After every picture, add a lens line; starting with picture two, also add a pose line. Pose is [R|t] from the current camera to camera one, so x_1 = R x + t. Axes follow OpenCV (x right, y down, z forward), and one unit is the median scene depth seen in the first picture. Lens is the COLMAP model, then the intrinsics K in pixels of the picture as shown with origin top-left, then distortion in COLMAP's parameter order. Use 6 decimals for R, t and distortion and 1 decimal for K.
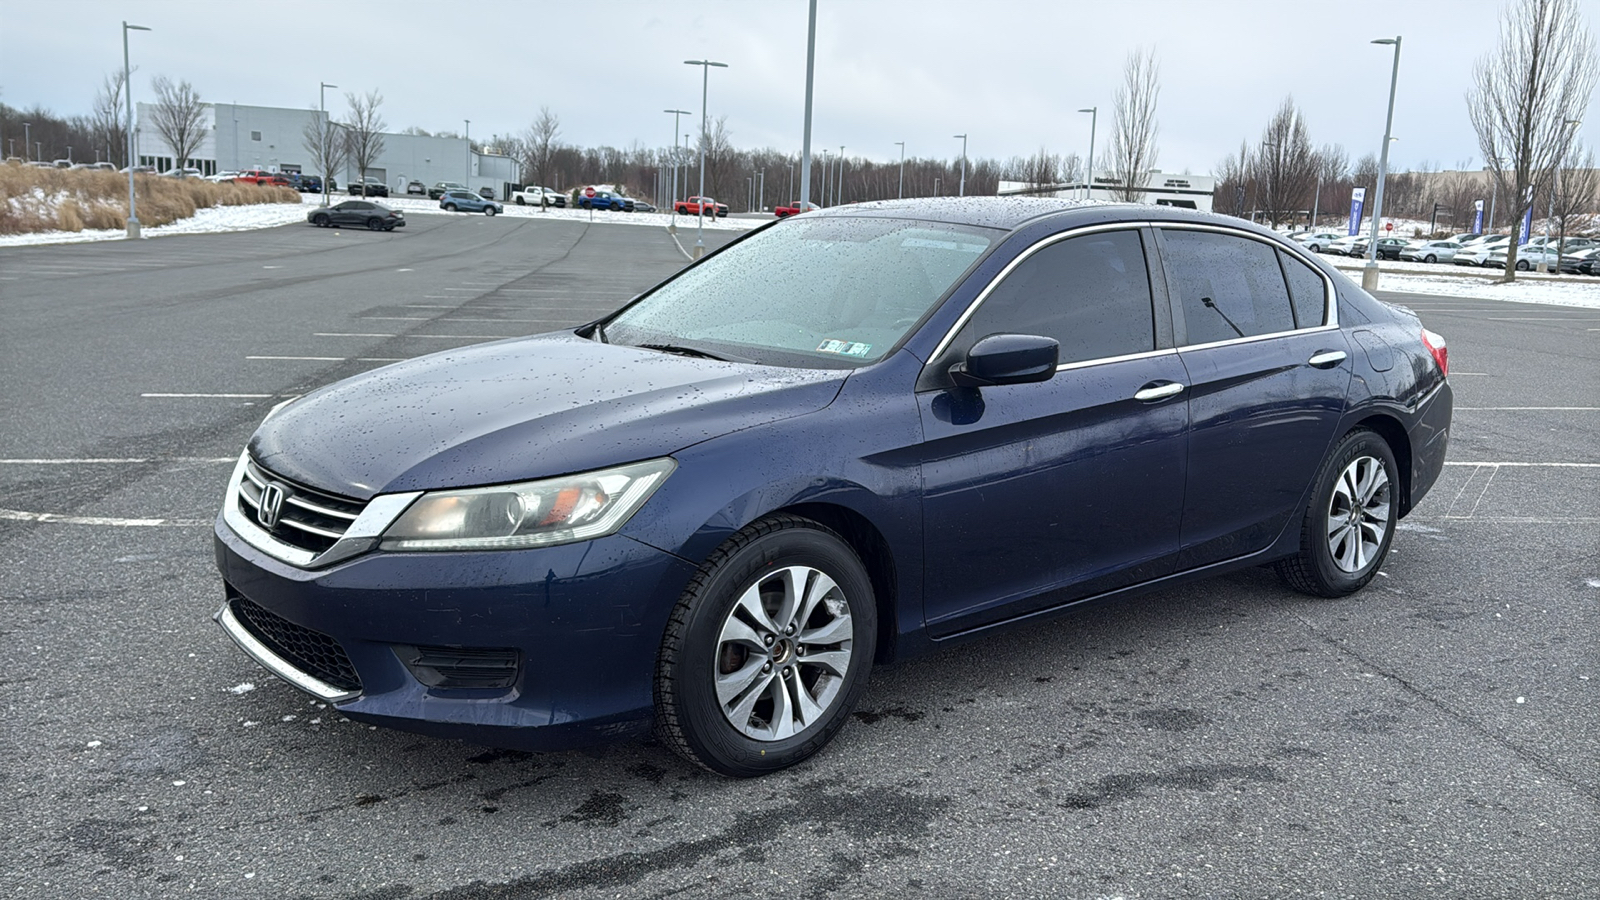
lens RADIAL K [[1356.6, 0, 838.5], [0, 1356.6, 479.8], [0, 0, 1]] dist [0.174978, -0.321261]
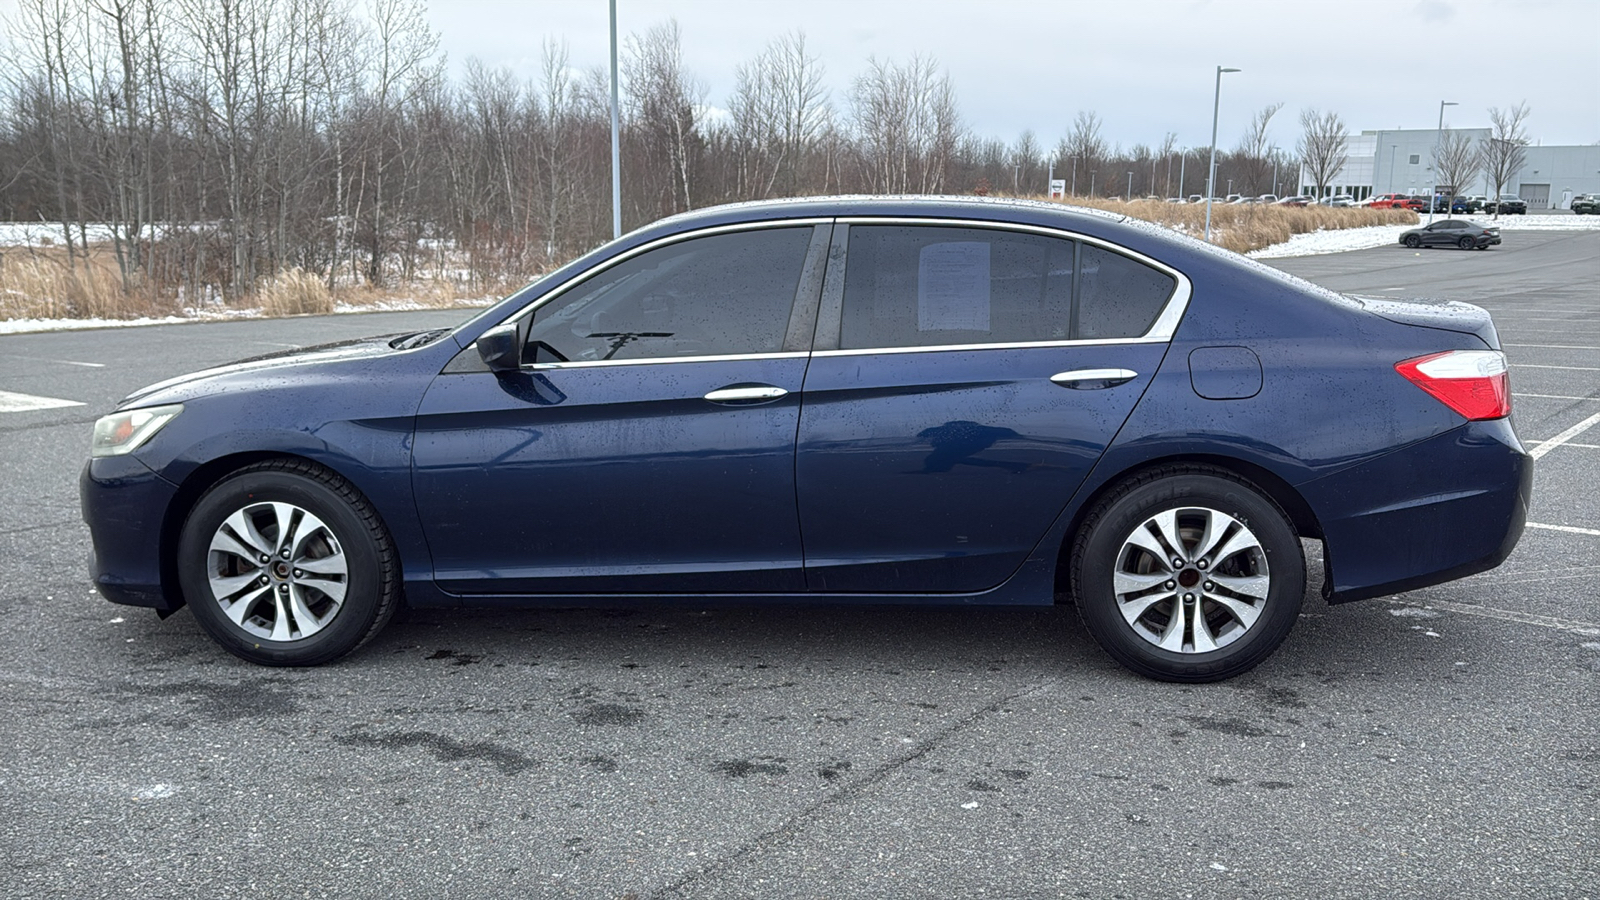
lens RADIAL K [[1356.6, 0, 838.5], [0, 1356.6, 479.8], [0, 0, 1]] dist [0.174978, -0.321261]
pose [[0.691231, 0.098625, -0.715872, 1.032124], [-0.110244, 0.993439, 0.030416, -0.043450], [0.714175, 0.057896, 0.697569, 0.408387]]
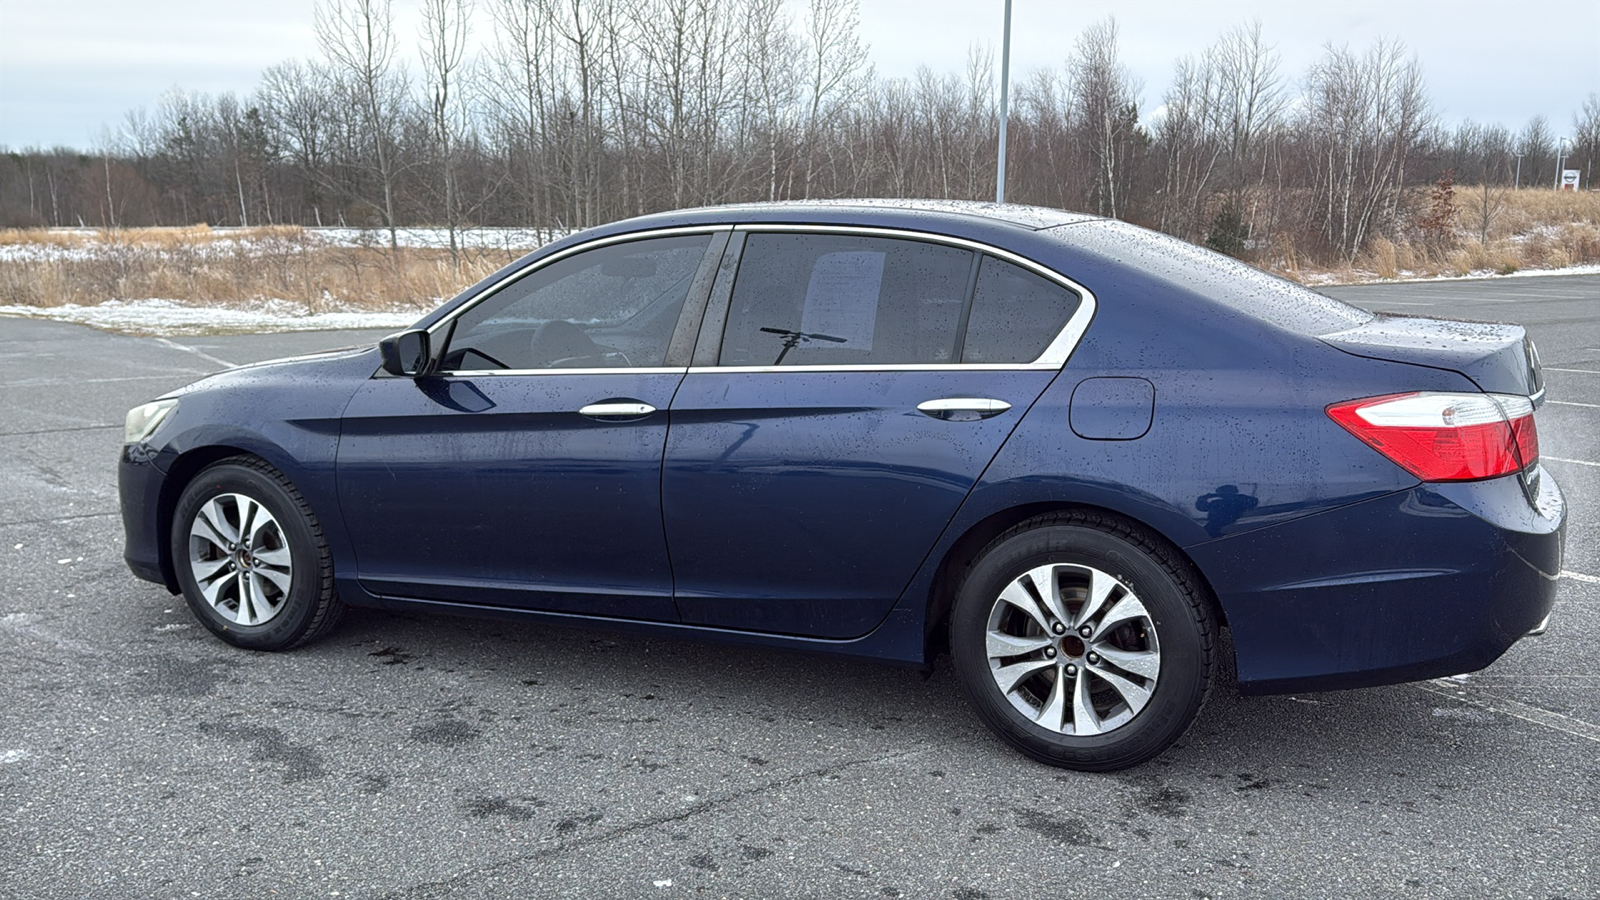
lens RADIAL K [[1359.9, 0, 840.2], [0, 1359.9, 463.6], [0, 0, 1]] dist [0.178315, -0.339692]
pose [[0.419683, 0.119842, -0.899724, 1.195858], [-0.150242, 0.986744, 0.061351, -0.114248], [0.895150, 0.109428, 0.432125, 0.790785]]
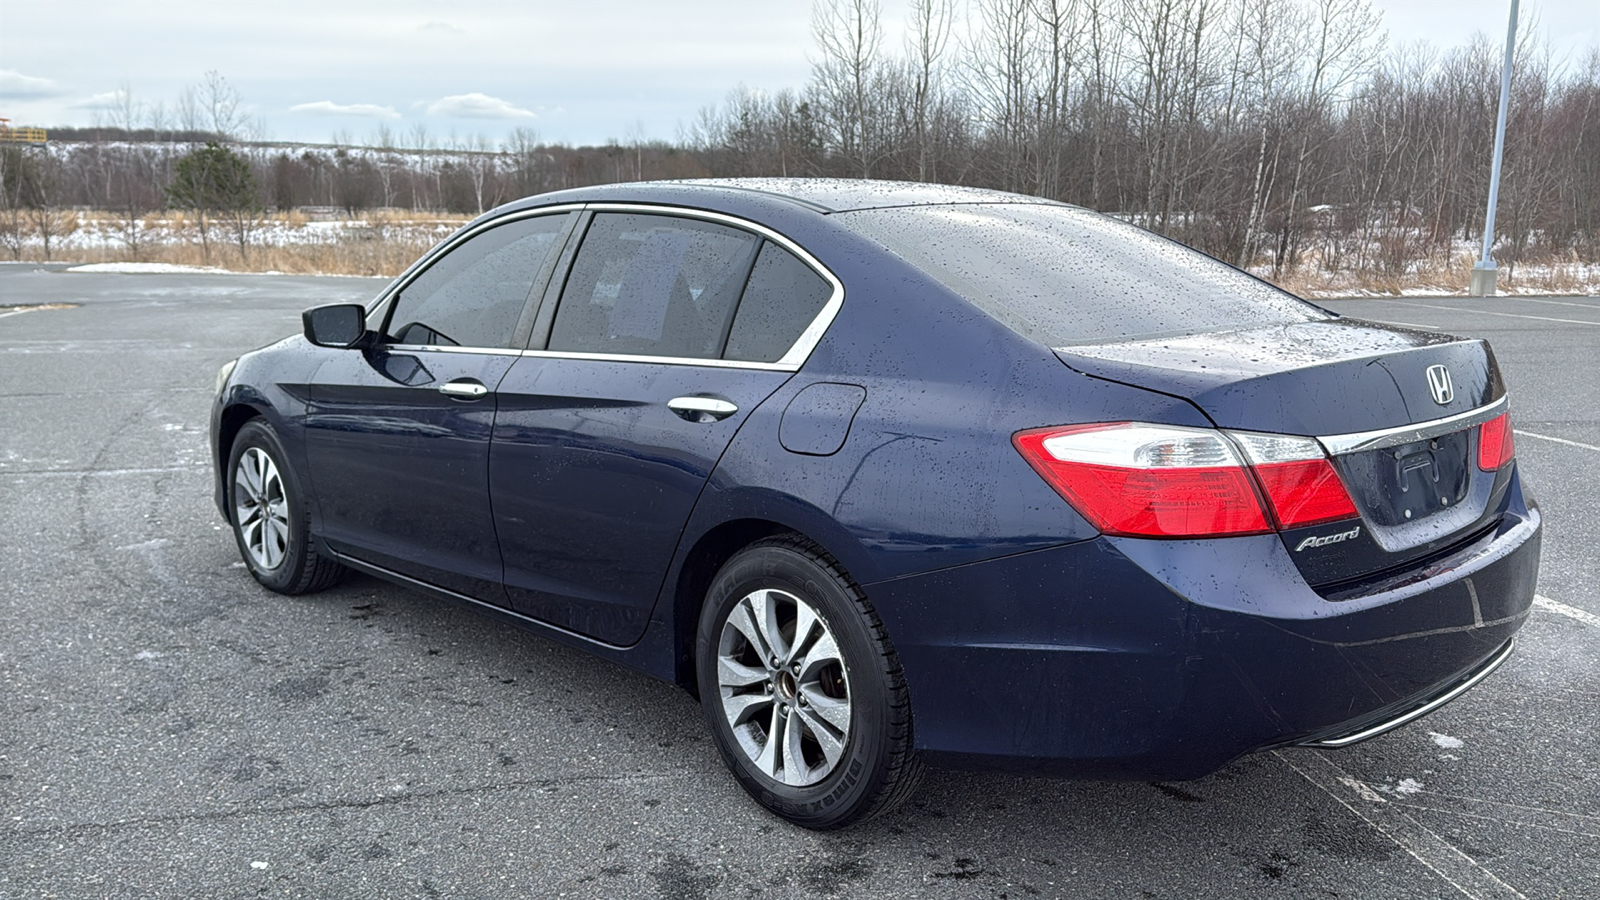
lens RADIAL K [[1356.6, 0, 838.5], [0, 1356.6, 479.8], [0, 0, 1]] dist [0.174978, -0.321261]
pose [[0.055007, 0.158904, -0.985760, 1.229173], [-0.186818, 0.971459, 0.146174, -0.197803], [0.980853, 0.176117, 0.083123, 1.255287]]
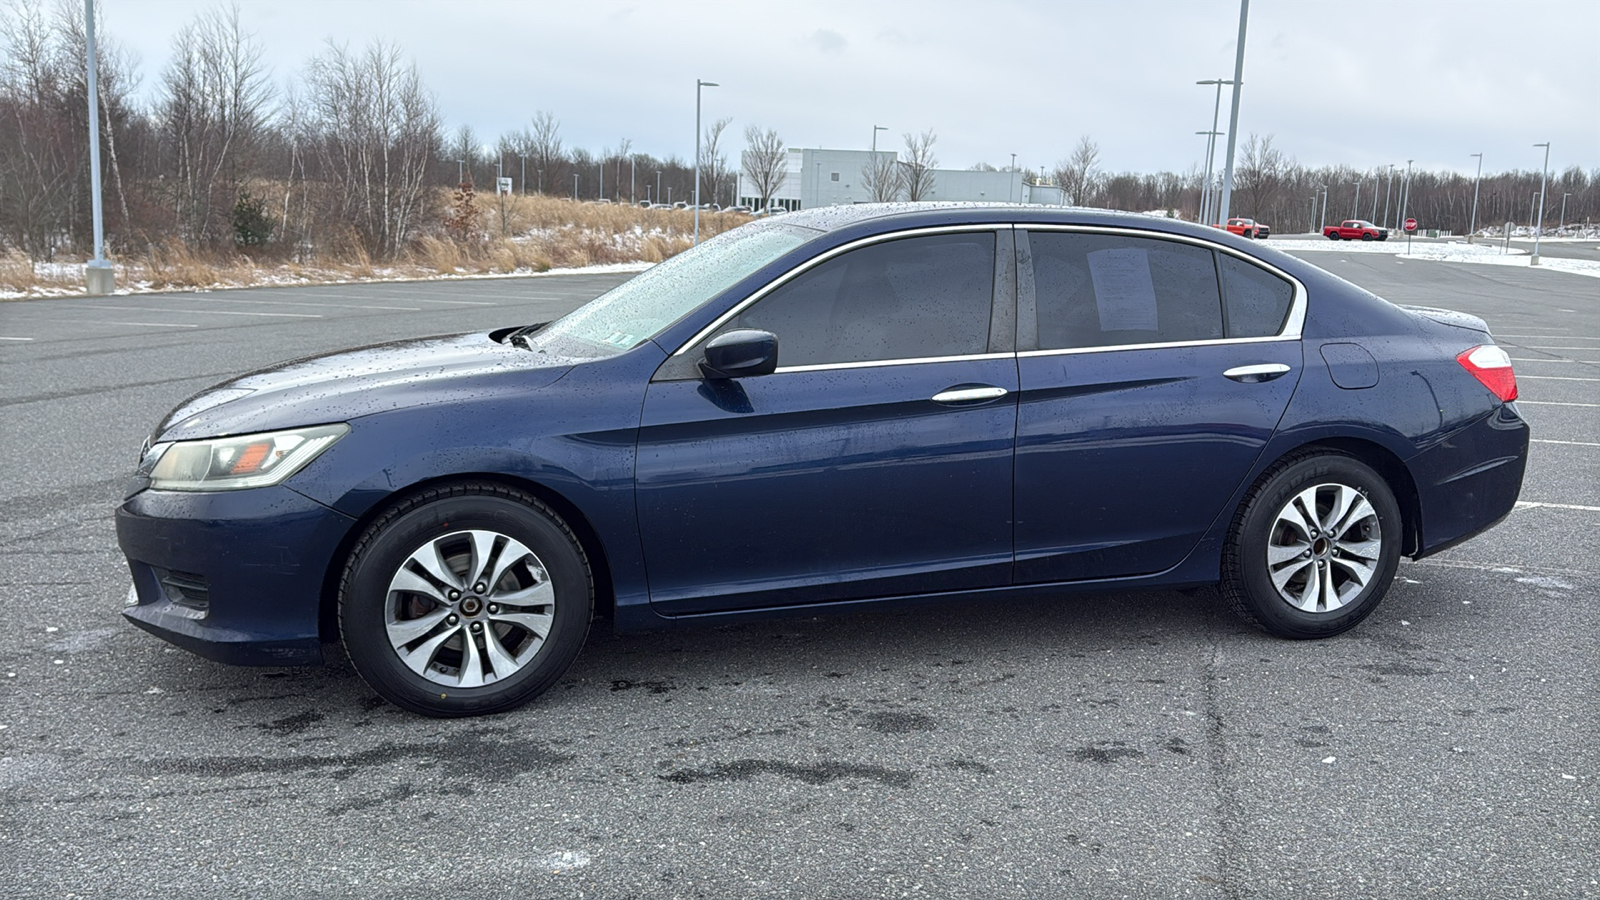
lens RADIAL K [[1359.9, 0, 840.2], [0, 1359.9, 463.6], [0, 0, 1]] dist [0.178315, -0.339692]
pose [[0.920752, 0.053047, -0.386525, 0.563609], [-0.064924, 0.997733, -0.017729, 0.008726], [0.384708, 0.041419, 0.922108, 0.069071]]
